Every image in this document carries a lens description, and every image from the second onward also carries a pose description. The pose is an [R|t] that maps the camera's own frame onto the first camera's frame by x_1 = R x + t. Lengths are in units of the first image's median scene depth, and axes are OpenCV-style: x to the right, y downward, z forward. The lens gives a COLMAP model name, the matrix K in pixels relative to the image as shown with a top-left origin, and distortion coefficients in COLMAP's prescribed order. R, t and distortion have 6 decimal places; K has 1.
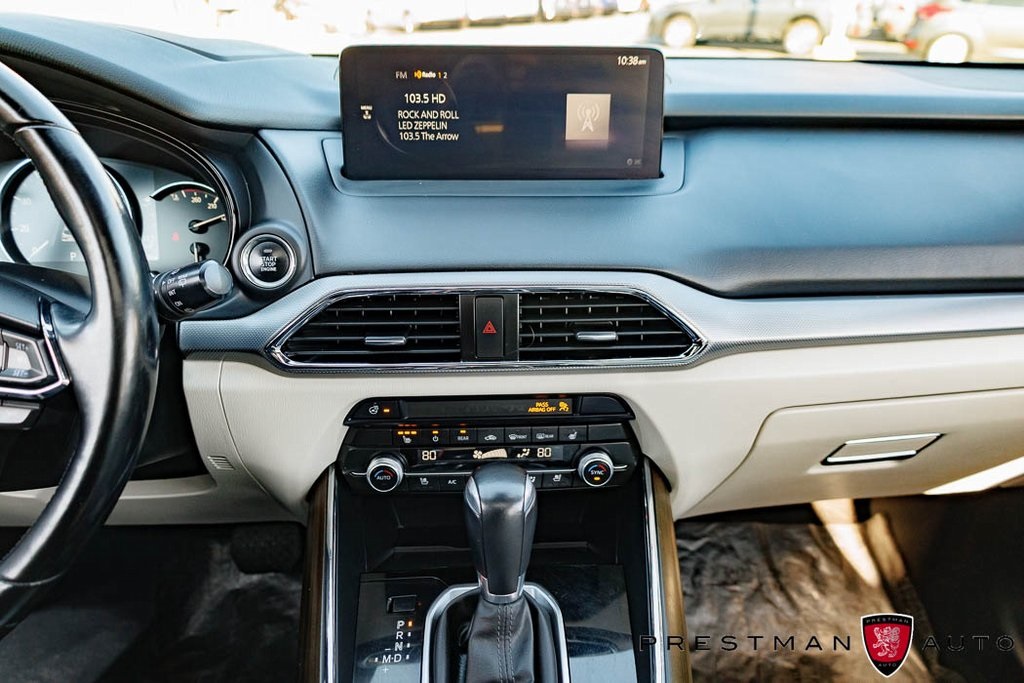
lens RADIAL K [[653.3, 0, 502.3], [0, 653.3, 336.9], [0, 0, 1]] dist [-0.025980, 0.021142]
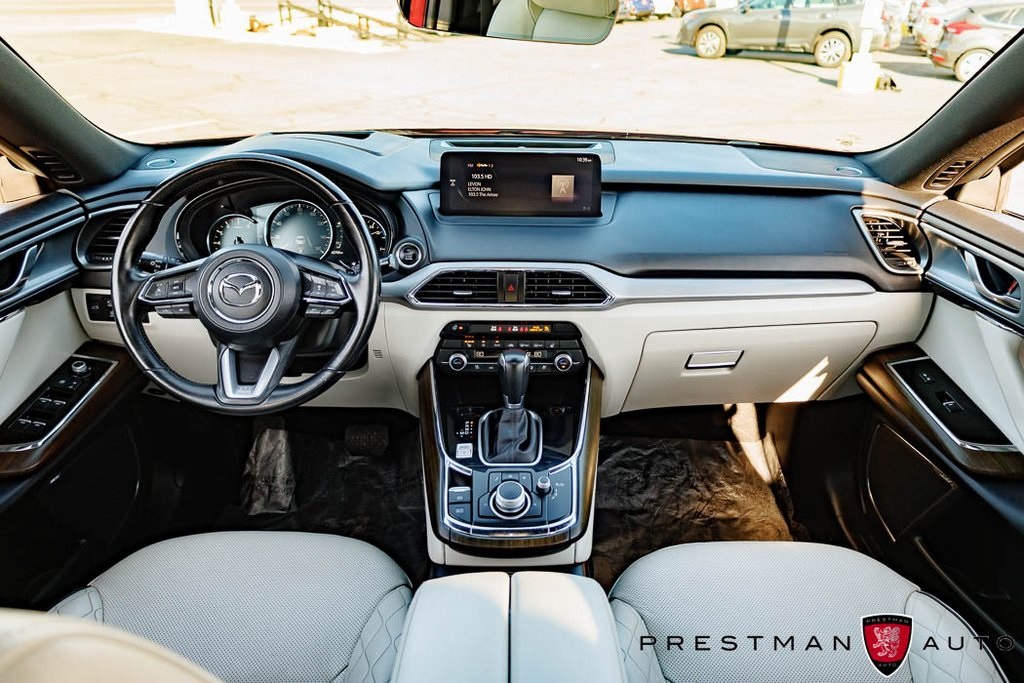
lens RADIAL K [[653.3, 0, 518.7], [0, 653.3, 340.8], [0, 0, 1]] dist [-0.025980, 0.021142]
pose [[0.999662, 0.020116, -0.016448, 0.039248], [-0.020135, 0.999797, -0.000999, 0.142727], [0.016425, 0.001329, 0.999864, -1.013071]]
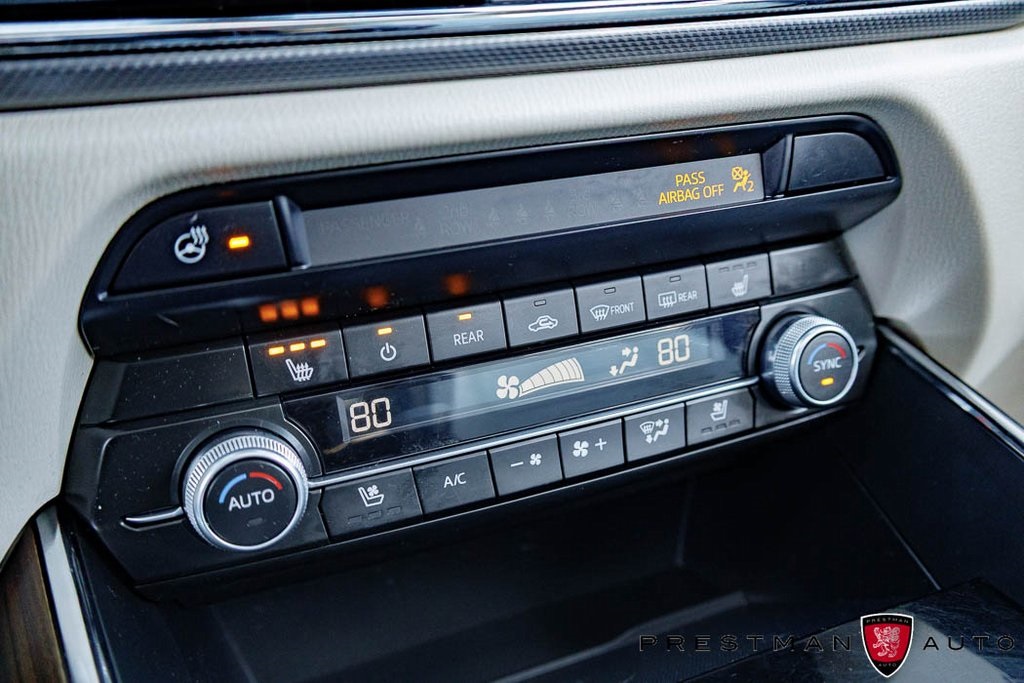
lens RADIAL K [[954.0, 0, 544.2], [0, 954.0, 376.9], [0, 0, 1]] dist [0.017998, 0.000000]
pose [[0.924254, -0.179752, 0.336814, -0.193205], [0.197034, 0.980240, -0.017544, 0.192361], [-0.327005, 0.082579, 0.941408, 0.532372]]
